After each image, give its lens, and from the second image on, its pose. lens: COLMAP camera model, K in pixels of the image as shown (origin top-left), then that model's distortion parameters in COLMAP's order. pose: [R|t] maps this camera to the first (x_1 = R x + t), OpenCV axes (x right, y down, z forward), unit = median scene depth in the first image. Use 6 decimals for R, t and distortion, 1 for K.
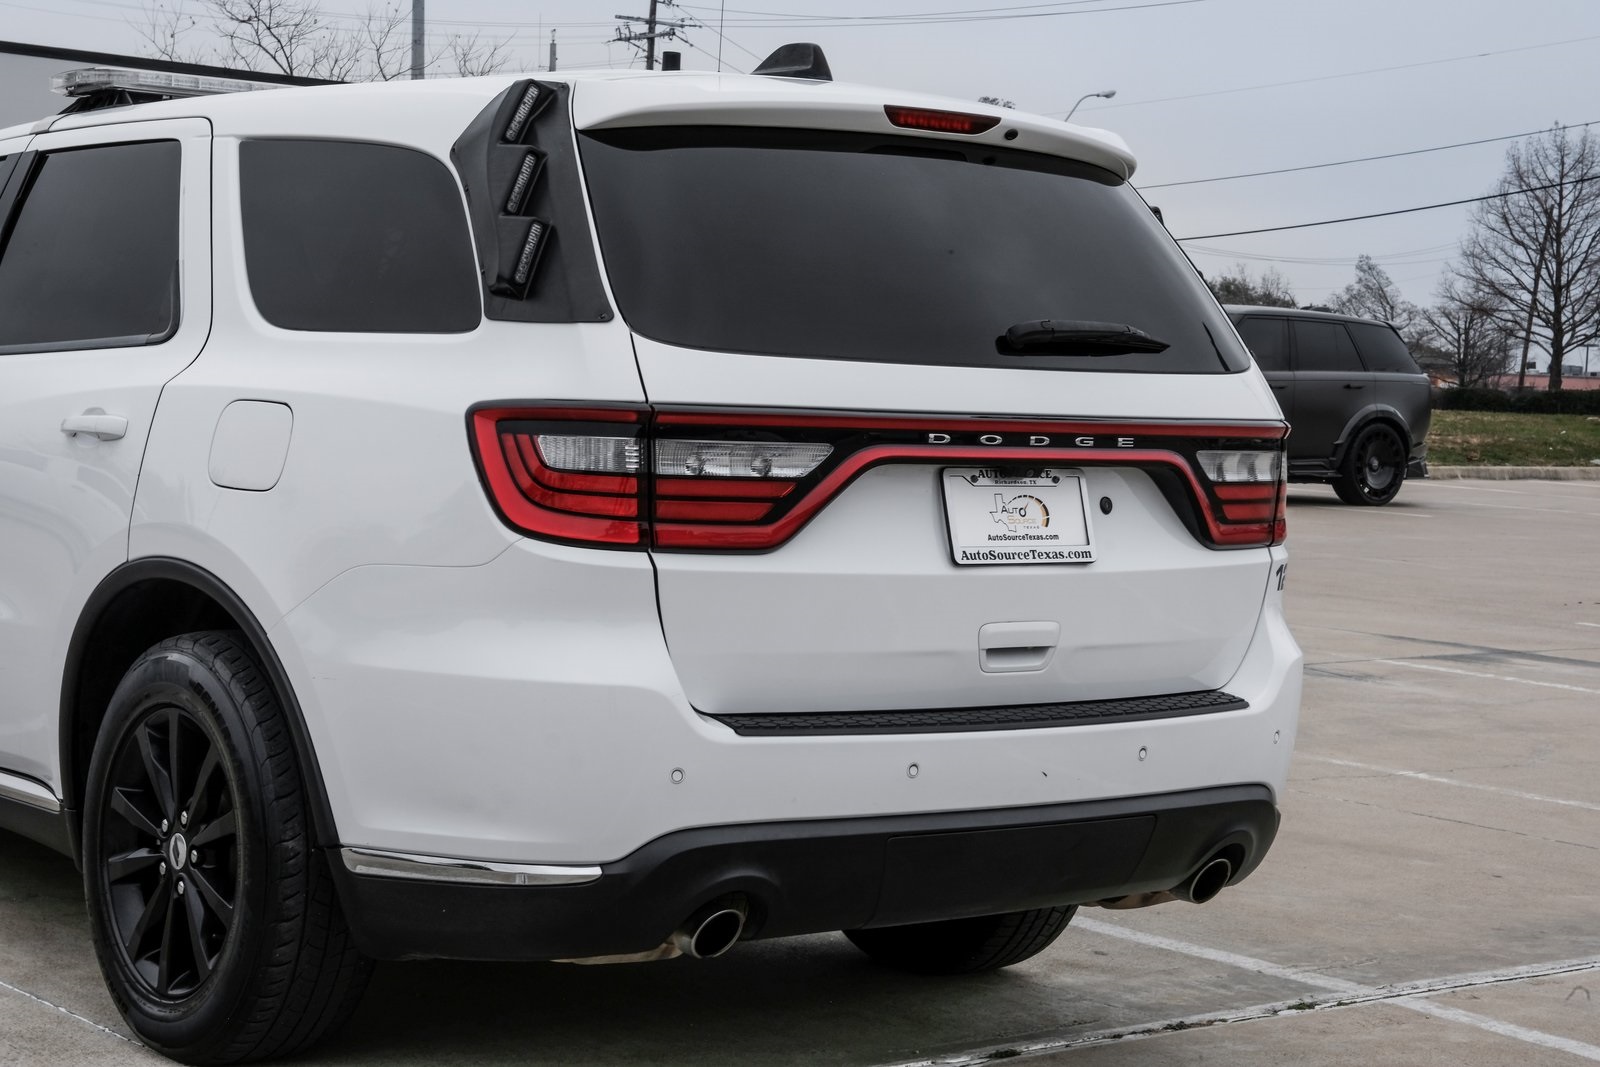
lens RADIAL K [[2884.3, 0, 802.4], [0, 2884.3, 522.0], [0, 0, 1]] dist [0.130956, 0.000000]
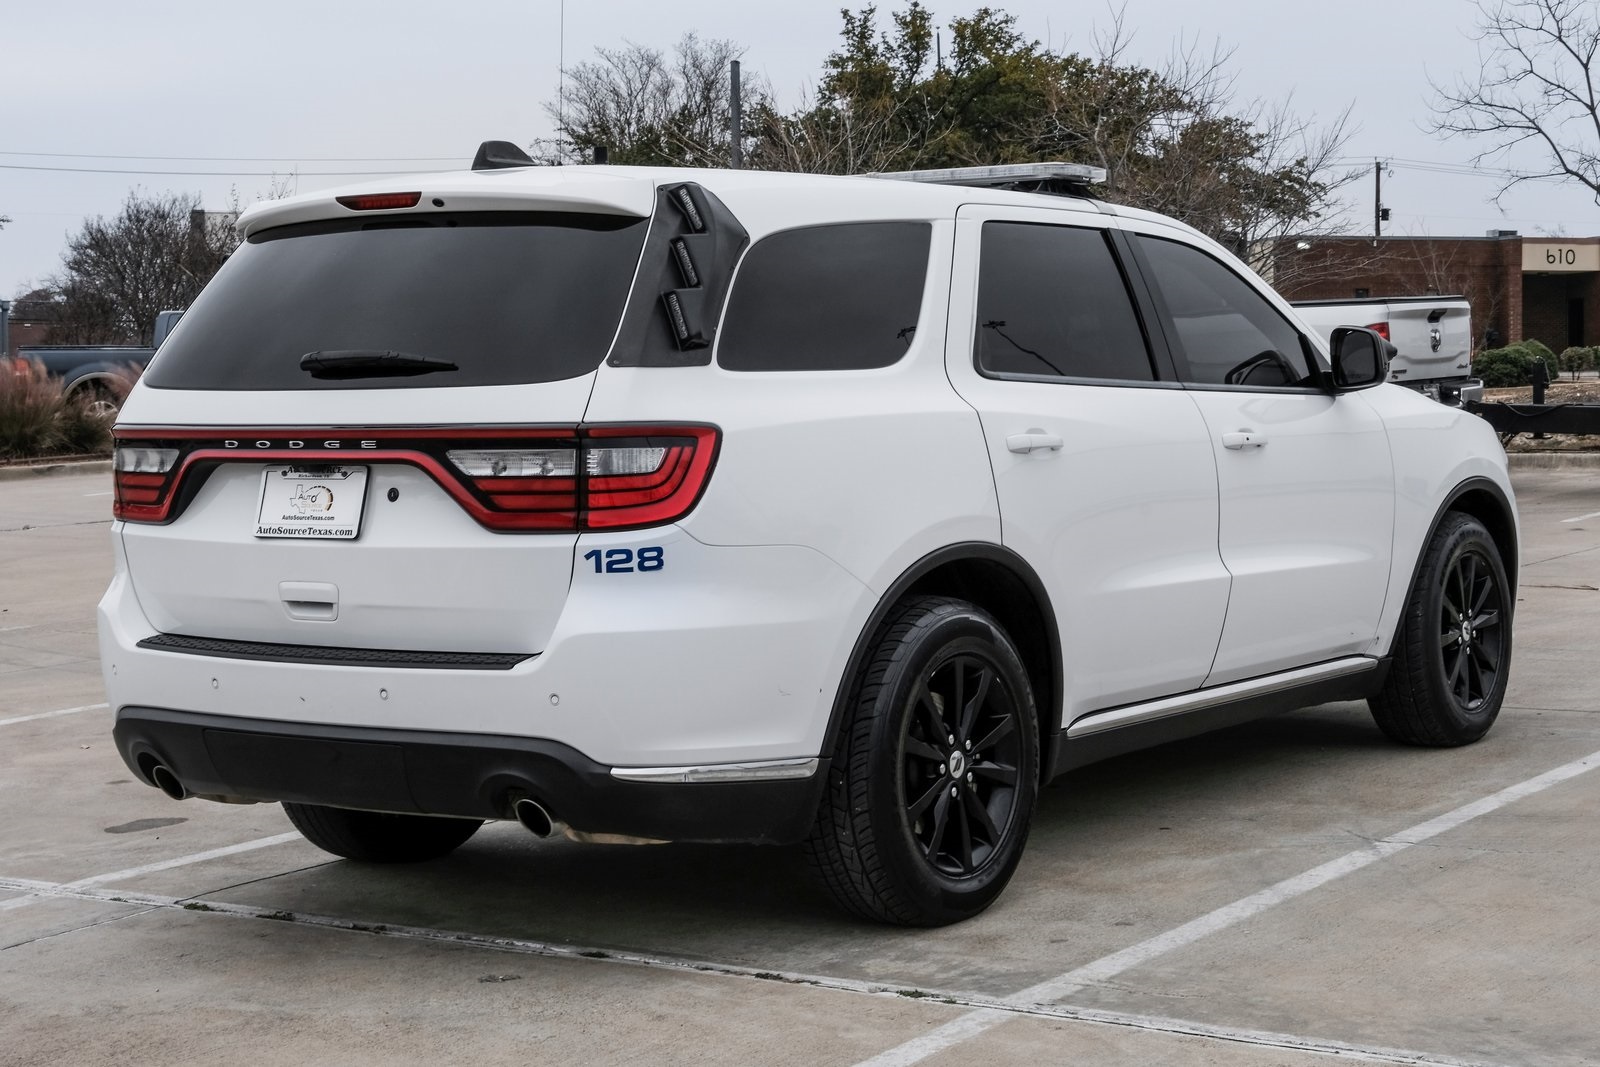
lens RADIAL K [[2574.0, 0, 799.4], [0, 2574.0, 545.6], [0, 0, 1]] dist [0.053270, 0.000000]
pose [[0.348933, 0.020218, -0.936930, 1.394336], [-0.018982, 0.999715, 0.014504, -0.003761], [0.936956, 0.012723, 0.349217, 0.886533]]
